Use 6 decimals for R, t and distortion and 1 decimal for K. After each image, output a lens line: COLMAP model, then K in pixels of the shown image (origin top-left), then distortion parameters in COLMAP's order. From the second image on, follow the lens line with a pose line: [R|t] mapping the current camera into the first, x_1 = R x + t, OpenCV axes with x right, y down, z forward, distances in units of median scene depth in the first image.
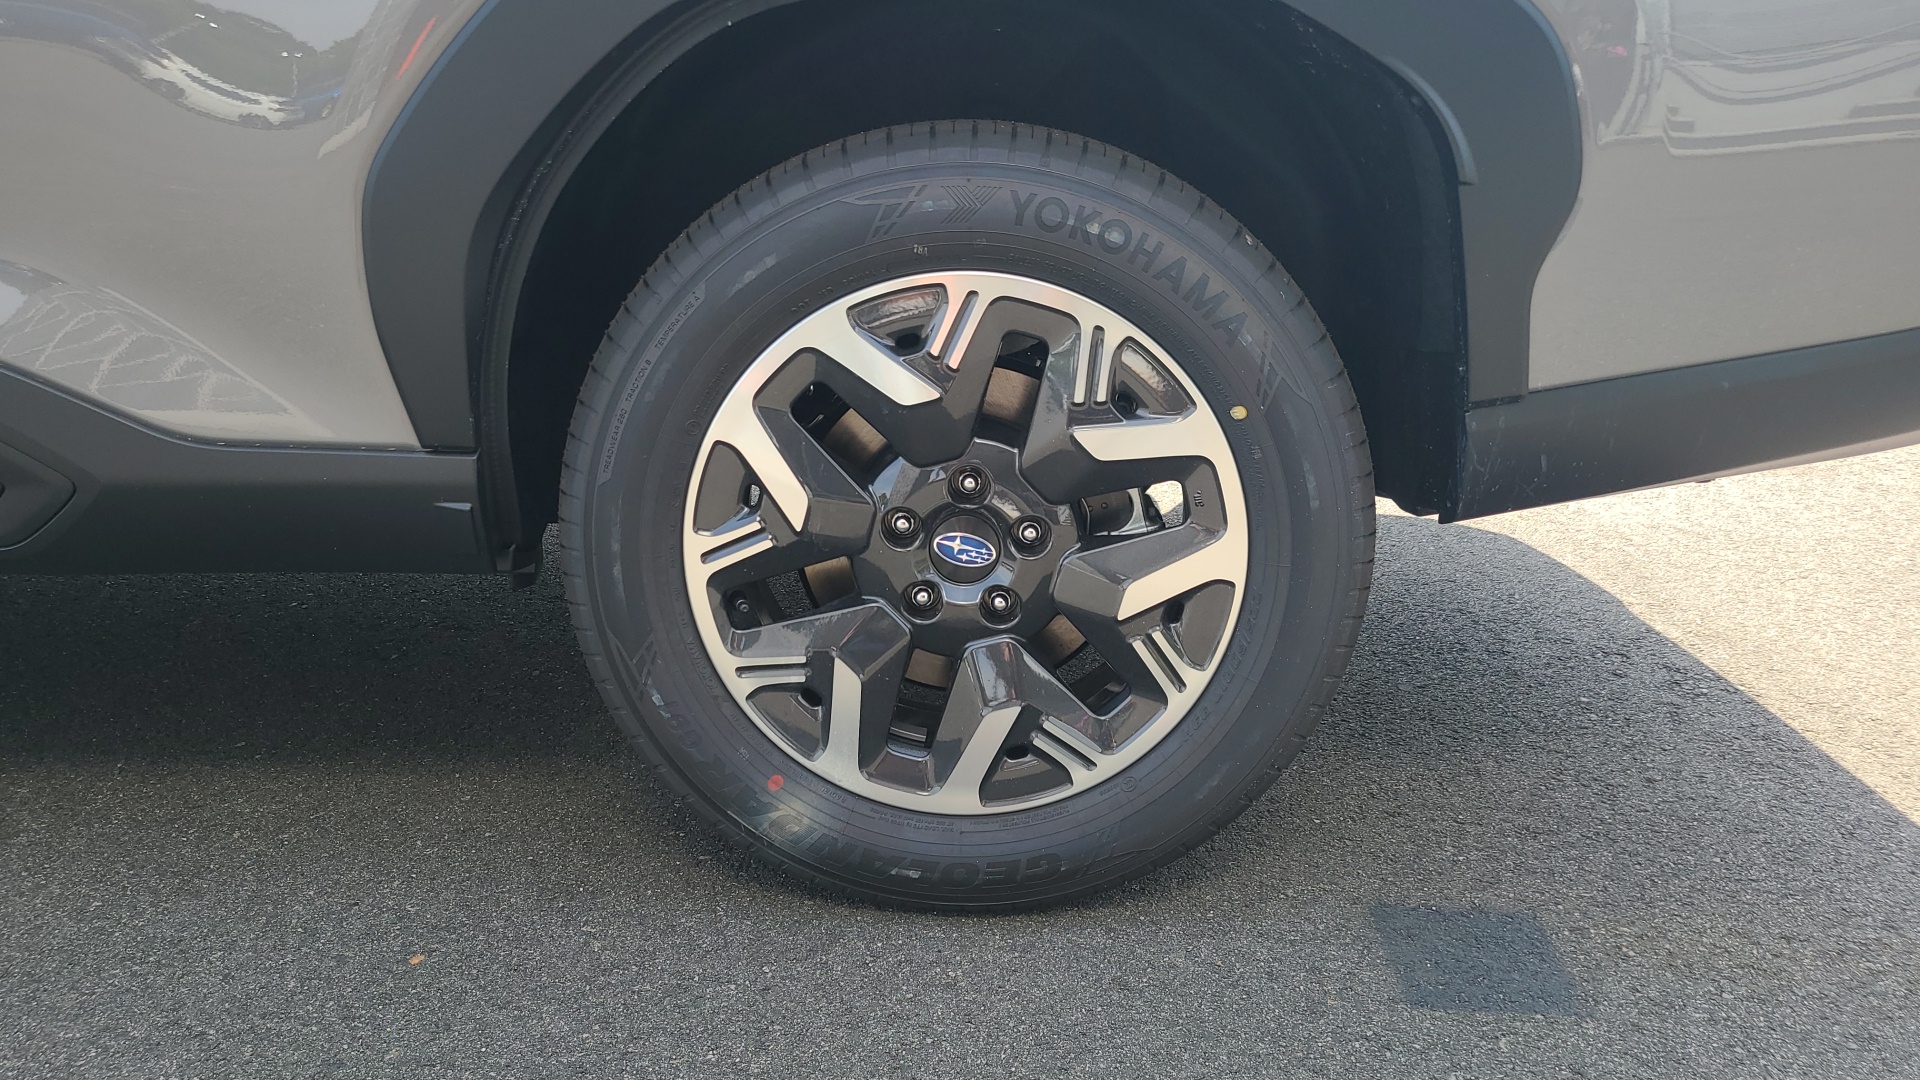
lens RADIAL K [[1450.4, 0, 957.9], [0, 1450.4, 533.3], [0, 0, 1]] dist [0.056699, -0.041746]
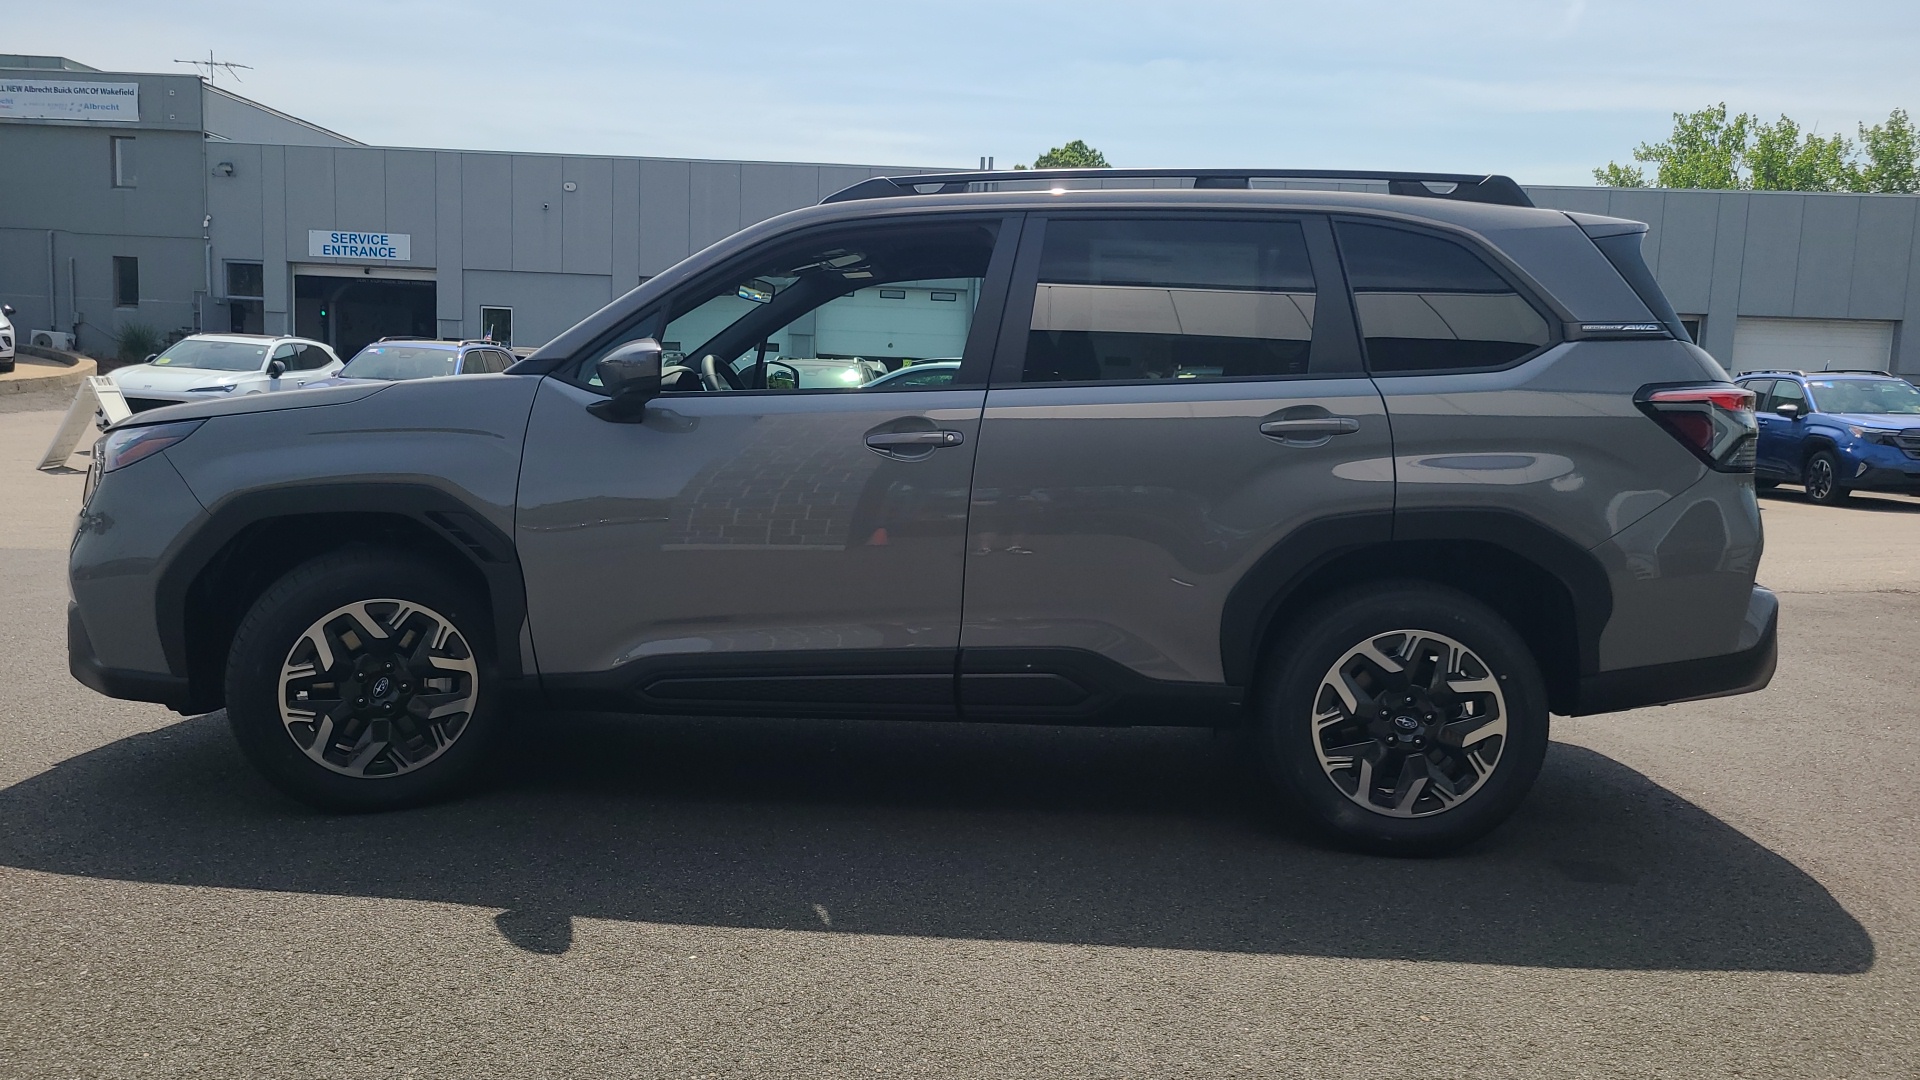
lens RADIAL K [[1450.4, 0, 950.1], [0, 1450.4, 537.1], [0, 0, 1]] dist [0.056699, -0.041746]
pose [[0.999580, 0.014715, -0.024974, -0.848510], [-0.018955, 0.983644, -0.179124, 0.188097], [0.021929, 0.179522, 0.983510, -1.981107]]
